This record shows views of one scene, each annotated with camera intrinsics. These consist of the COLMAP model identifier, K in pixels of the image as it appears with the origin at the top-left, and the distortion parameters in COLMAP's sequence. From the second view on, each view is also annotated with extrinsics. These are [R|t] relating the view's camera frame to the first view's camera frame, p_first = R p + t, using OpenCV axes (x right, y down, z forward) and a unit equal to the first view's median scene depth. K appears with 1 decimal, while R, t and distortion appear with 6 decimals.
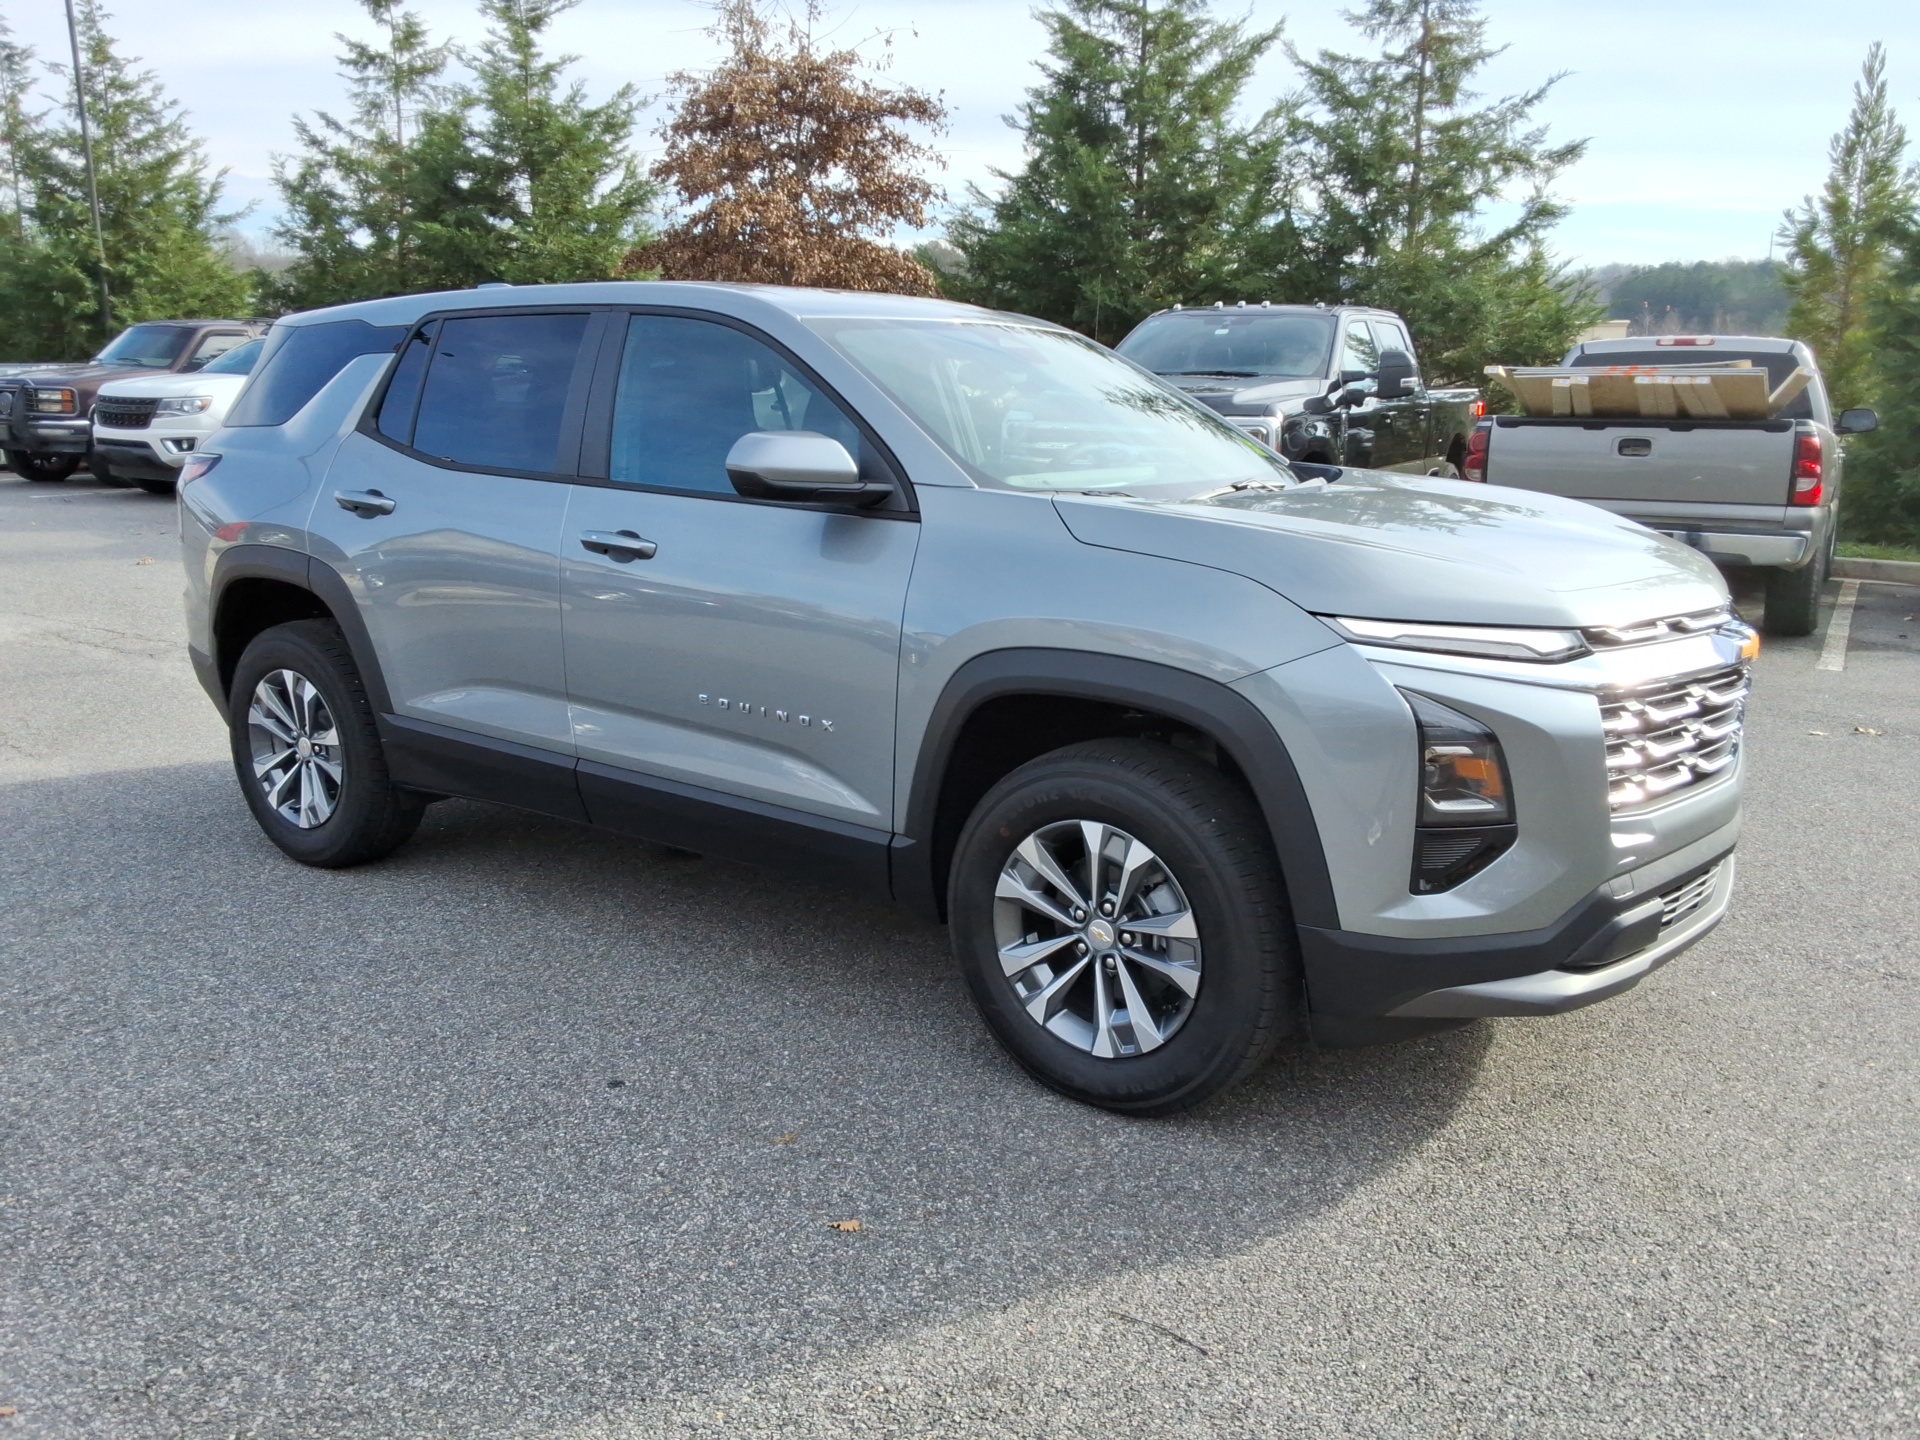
lens RADIAL K [[1542.0, 0, 971.2], [0, 1542.0, 713.3], [0, 0, 1]] dist [0.094918, -0.135687]
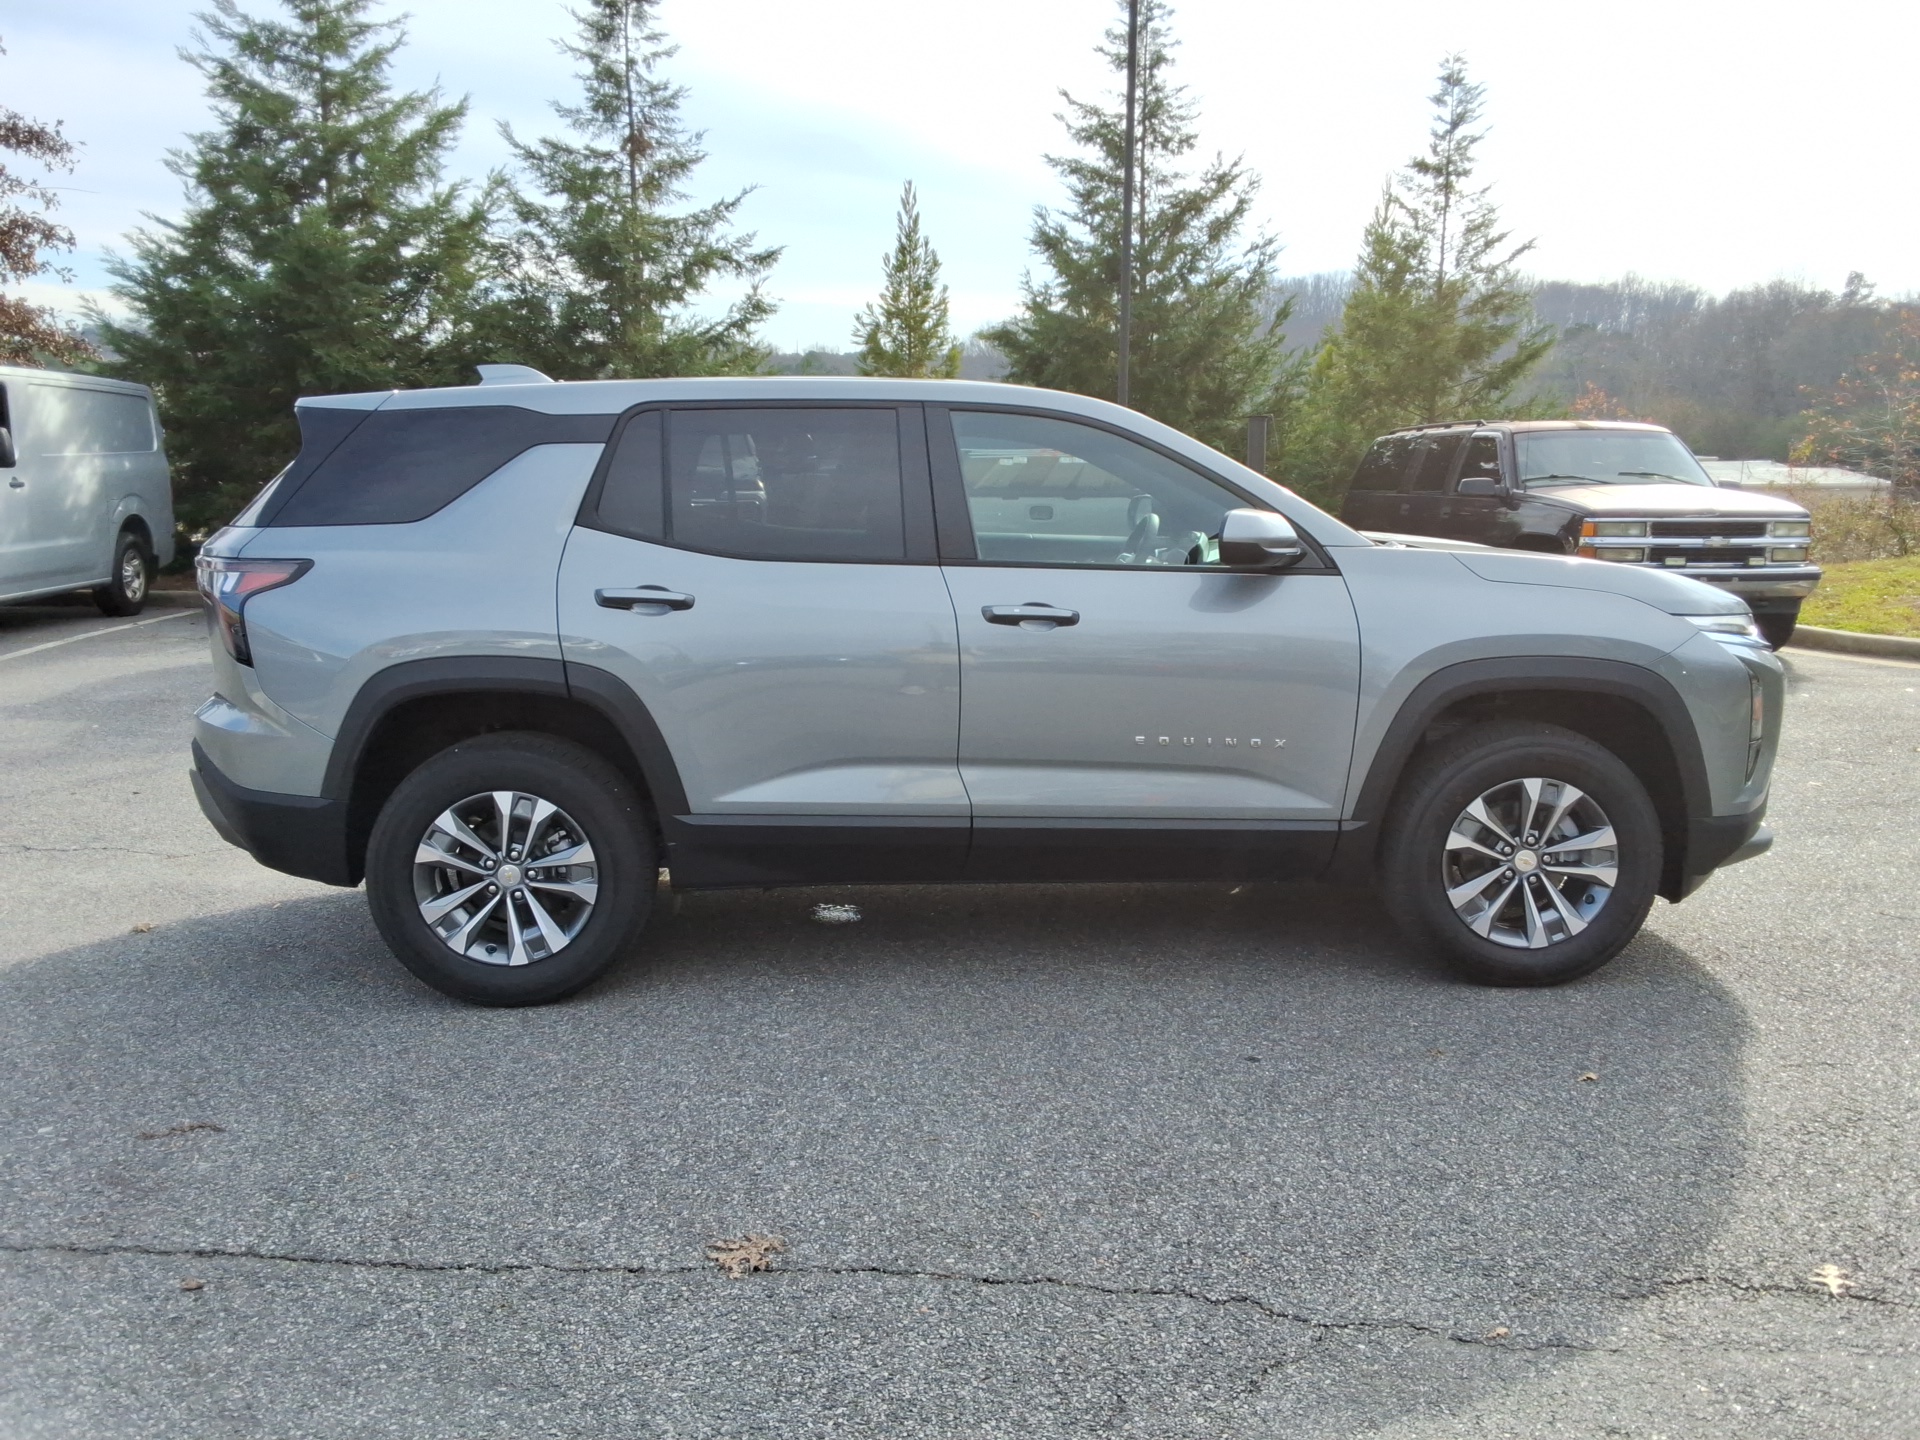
lens RADIAL K [[1542.0, 0, 1017.1], [0, 1542.0, 706.8], [0, 0, 1]] dist [0.094918, -0.135687]
pose [[0.778909, -0.102632, 0.618682, -0.187622], [0.131707, 0.991288, -0.001375, -0.008780], [-0.613151, 0.082556, 0.785640, 0.027687]]
